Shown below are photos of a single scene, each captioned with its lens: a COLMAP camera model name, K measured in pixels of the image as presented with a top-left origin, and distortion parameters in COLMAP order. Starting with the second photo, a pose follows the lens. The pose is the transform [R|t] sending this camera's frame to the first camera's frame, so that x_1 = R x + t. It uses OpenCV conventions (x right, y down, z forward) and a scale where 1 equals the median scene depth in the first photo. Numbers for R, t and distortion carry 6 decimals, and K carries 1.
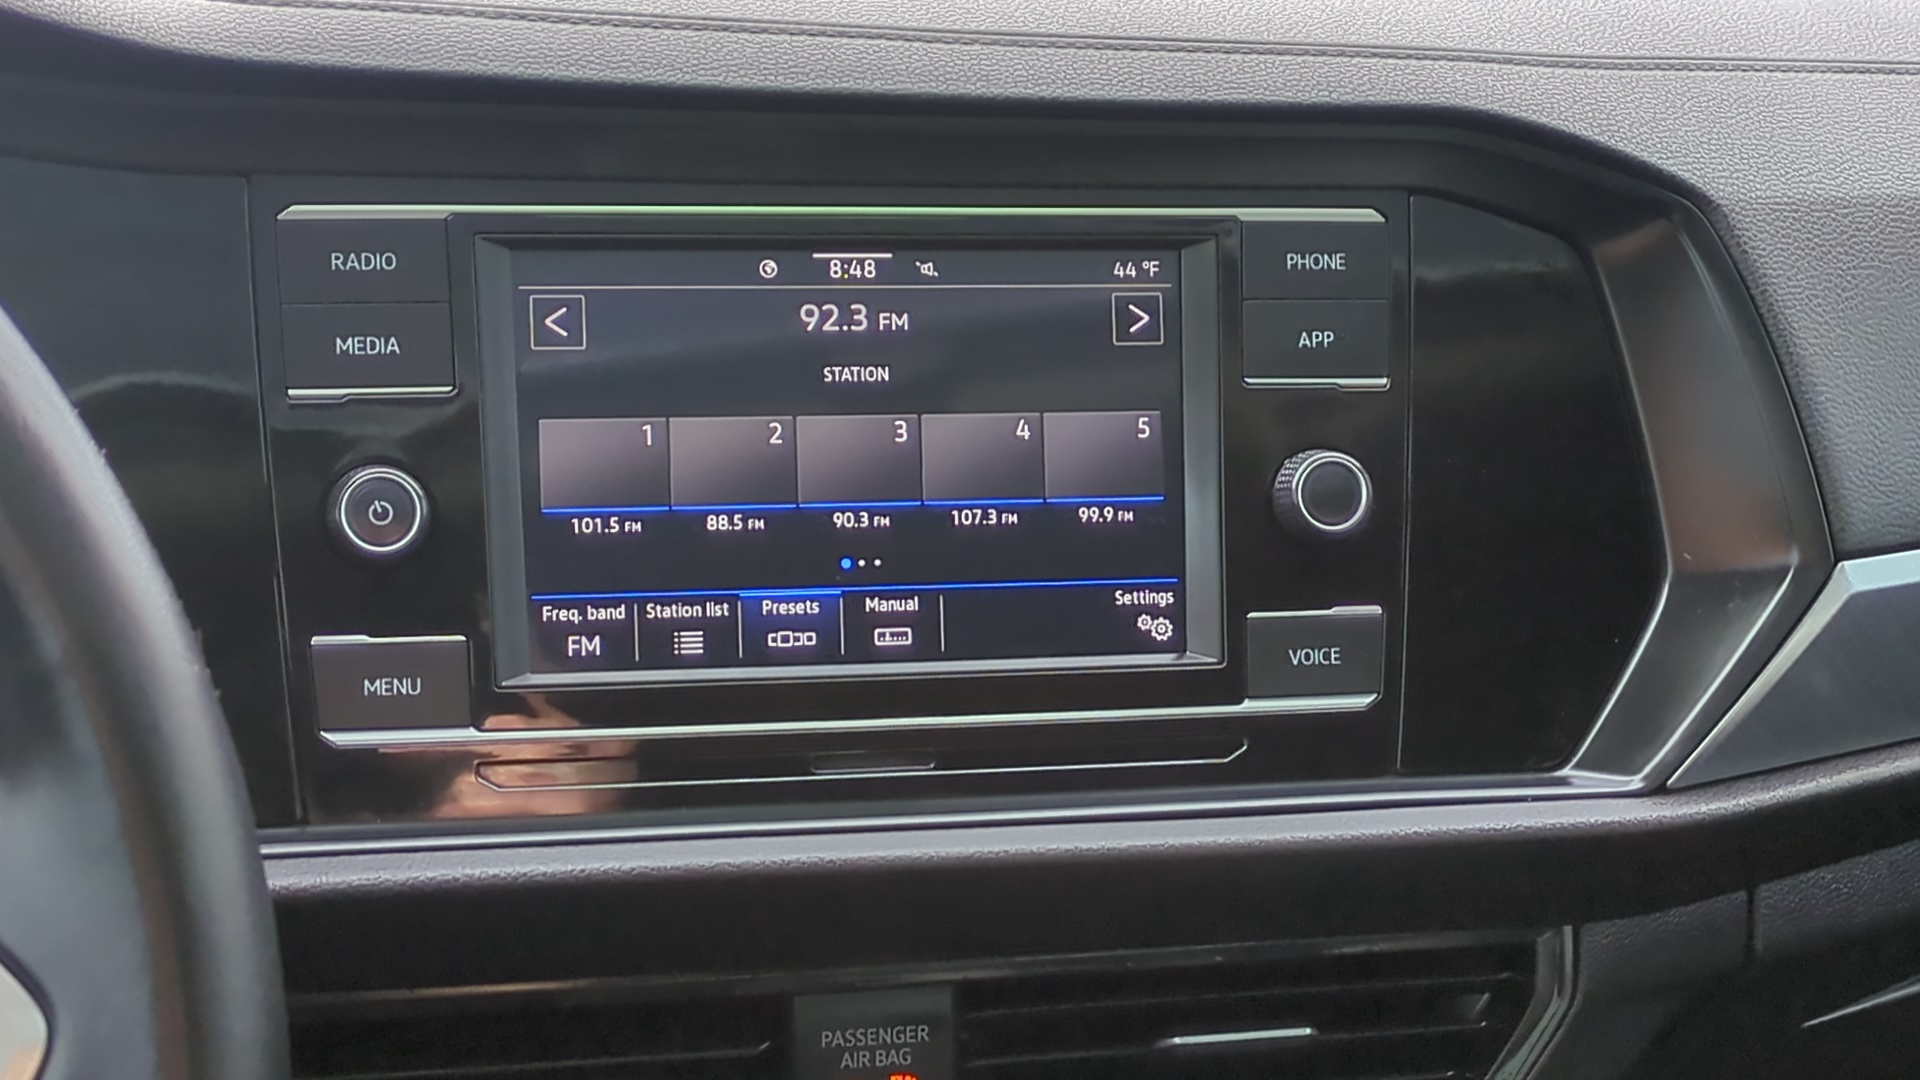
lens RADIAL K [[3244.8, 0, 960.0], [0, 3244.8, 540.0], [0, 0, 1]] dist [0.134883, -0.678609]
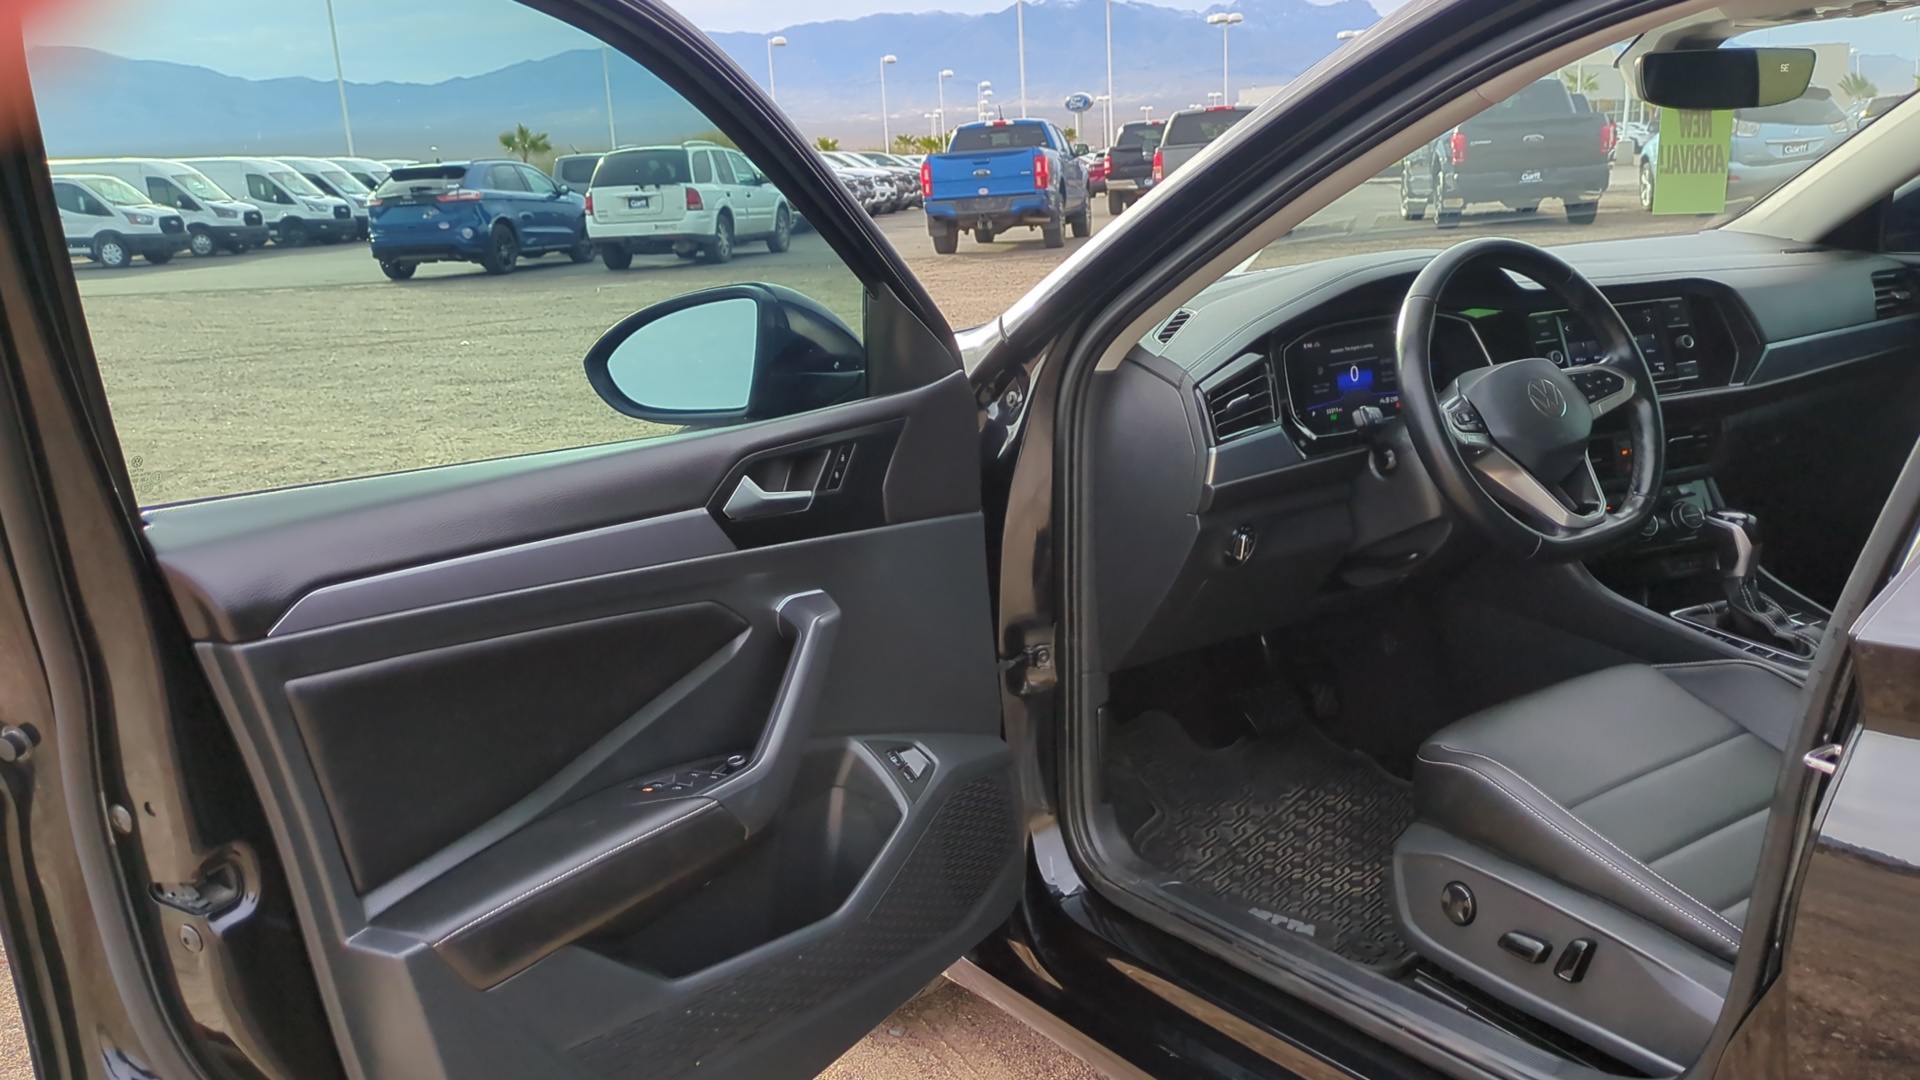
lens RADIAL K [[1645.2, 0, 975.1], [0, 1645.2, 543.3], [0, 0, 1]] dist [0.078191, -0.106212]
pose [[0.986687, -0.142443, 0.078479, -1.494560], [0.150163, 0.983251, -0.103293, 0.476188], [-0.062452, 0.113702, 0.991550, -1.947359]]
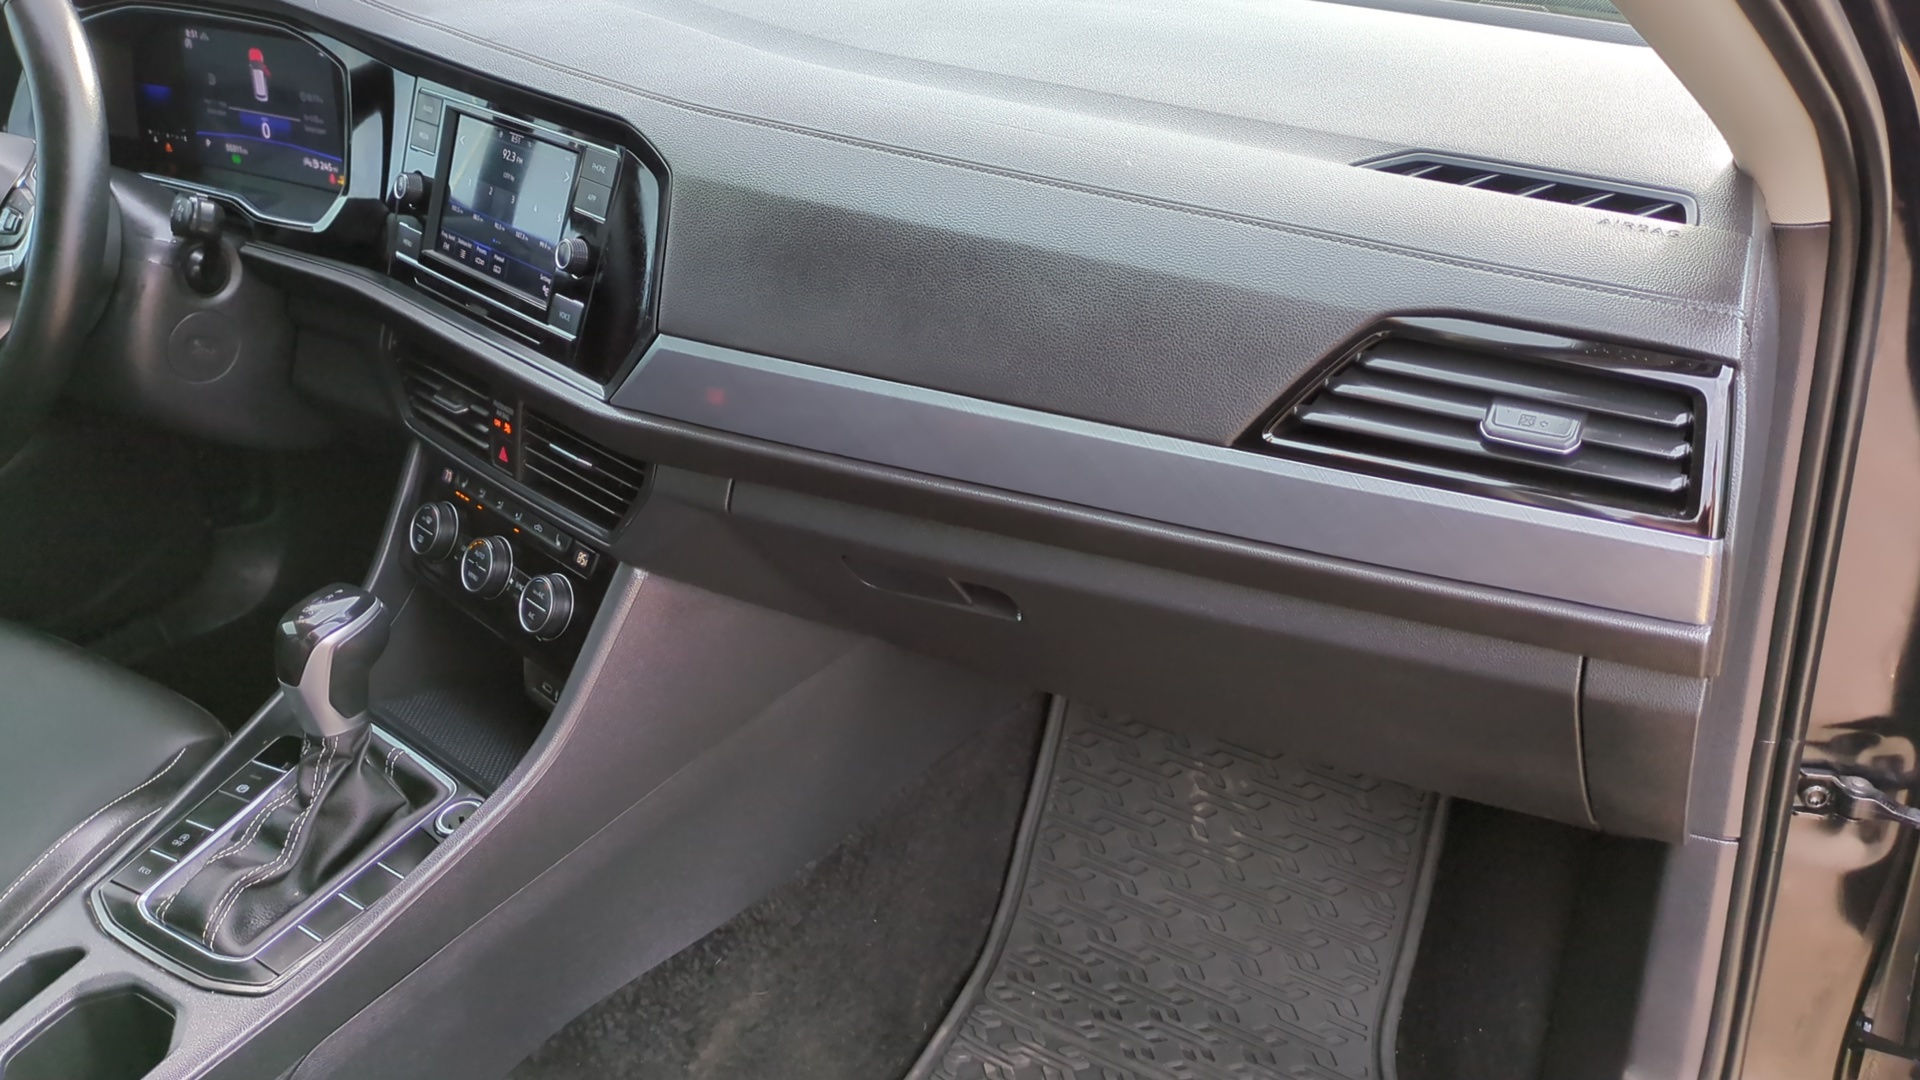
lens RADIAL K [[1613.8, 0, 970.5], [0, 1613.8, 532.5], [0, 0, 1]] dist [0.052279, -0.054661]
pose [[0.493260, 0.343042, -0.799386, 1.407116], [-0.237154, 0.937179, 0.255838, -0.217599], [0.836931, 0.063384, 0.543626, 0.580291]]
